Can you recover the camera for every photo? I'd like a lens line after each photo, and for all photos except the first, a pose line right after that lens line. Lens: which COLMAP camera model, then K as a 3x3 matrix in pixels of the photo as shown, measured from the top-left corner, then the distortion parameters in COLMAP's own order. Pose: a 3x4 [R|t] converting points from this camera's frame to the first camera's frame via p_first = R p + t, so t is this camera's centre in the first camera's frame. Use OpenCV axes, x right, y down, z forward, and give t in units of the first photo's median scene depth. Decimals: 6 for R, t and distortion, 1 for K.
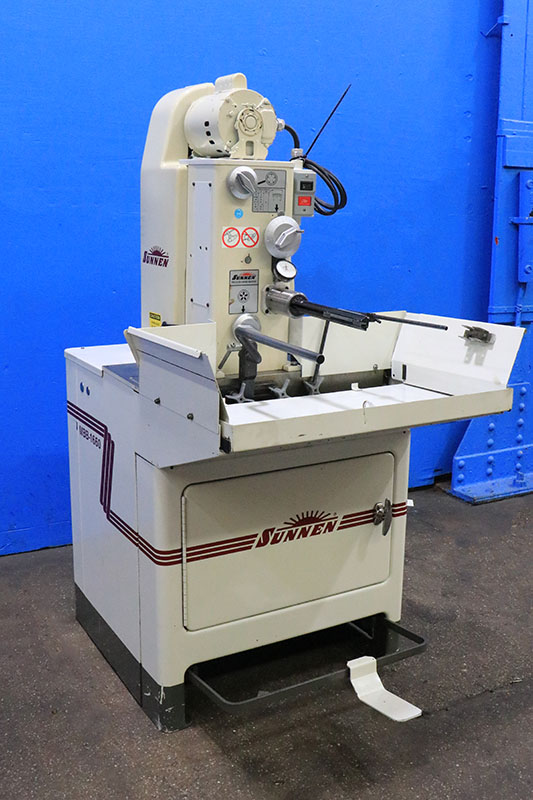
lens RADIAL K [[848.5, 0, 267.0], [0, 848.5, 384.0], [0, 0, 1]] dist [-0.128850, 0.003290]
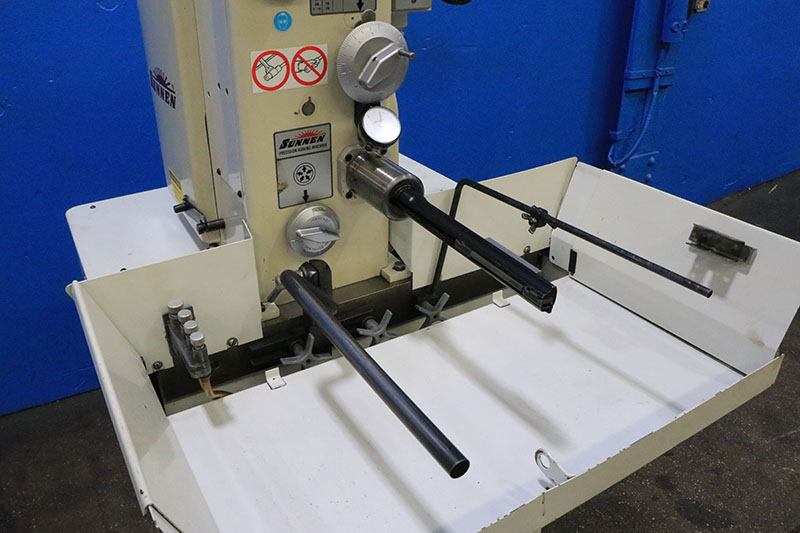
lens RADIAL K [[650.3, 0, 394.9], [0, 650.3, 275.9], [0, 0, 1]] dist [-0.186344, 0.161672]
pose [[0.999677, -0.023208, 0.010407, 0.024686], [0.018974, 0.952953, 0.302523, -0.165756], [-0.016938, -0.302228, 0.953085, 0.582805]]
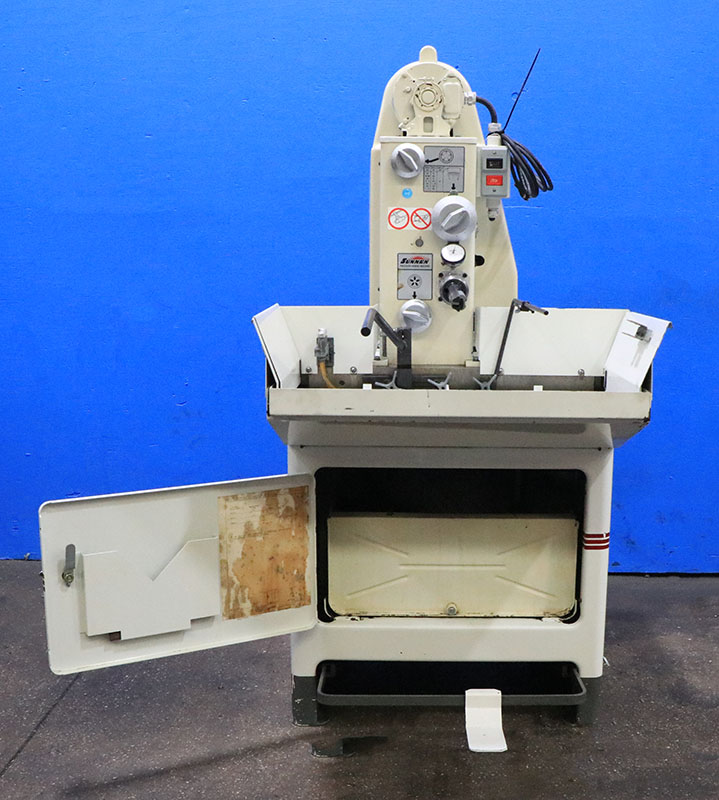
lens RADIAL K [[1104.6, 0, 418.7], [0, 1104.6, 463.5], [0, 0, 1]] dist [-0.163222, 0.115427]
pose [[0.865577, 0.100348, -0.490618, 0.596316], [-0.100370, 0.994601, 0.026352, 0.065011], [0.490614, 0.026434, 0.870976, -0.057178]]
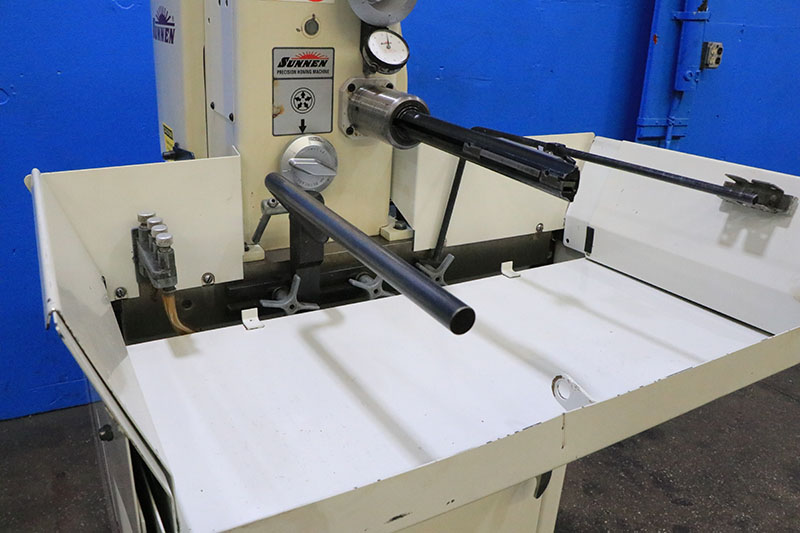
lens RADIAL K [[650.3, 0, 394.9], [0, 650.3, 275.9], [0, 0, 1]] dist [-0.186344, 0.161672]
pose [[0.999622, 0.027386, 0.002288, 0.029329], [-0.027366, 0.984358, 0.174039, -0.068501], [0.002514, -0.174036, 0.984736, 0.605179]]
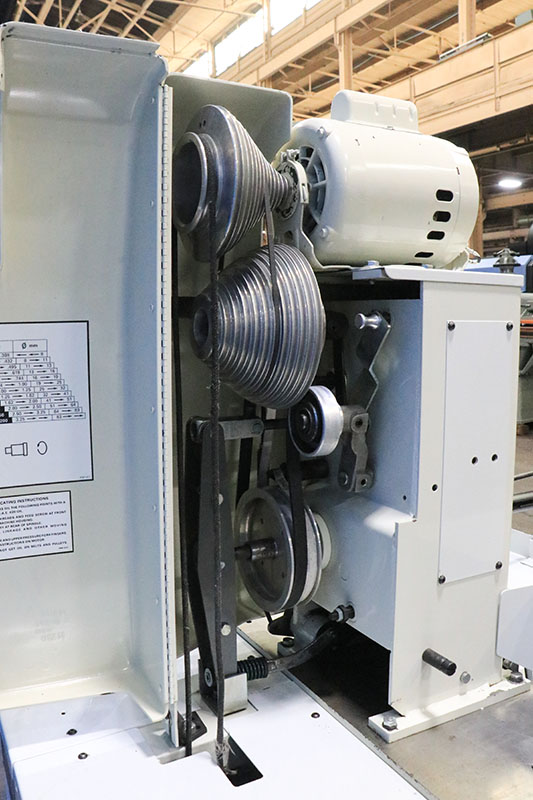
lens RADIAL K [[703.9, 0, 266.5], [0, 703.9, 400.0], [0, 0, 1]] dist [-0.183546, 0.183289]
pose [[0.043746, -0.128002, 0.990809, -0.460864], [0.208341, 0.971122, 0.116260, -0.261462], [-0.977077, 0.201341, 0.069151, 1.077147]]
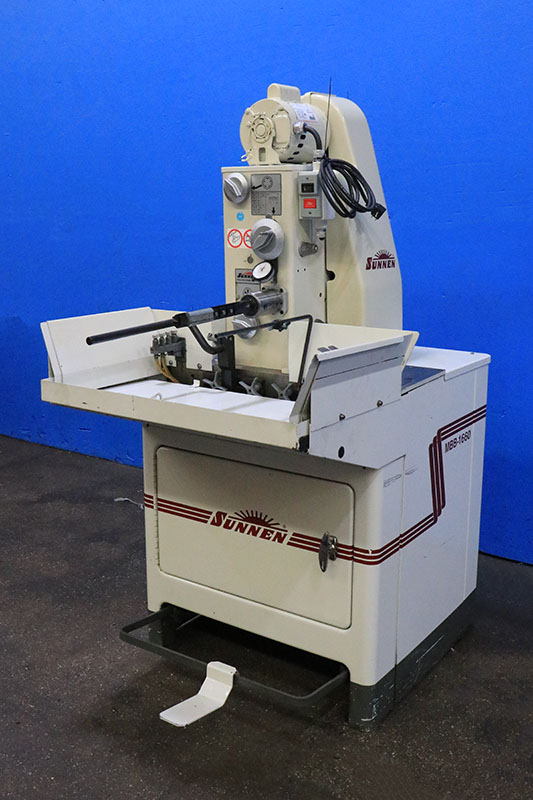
lens RADIAL K [[848.5, 0, 267.0], [0, 848.5, 384.0], [0, 0, 1]] dist [-0.128850, 0.003290]
pose [[0.419211, 0.168287, -0.892156, 0.953236], [-0.180265, 0.978534, 0.099876, -0.103539], [0.889813, 0.118955, 0.440548, 0.564902]]
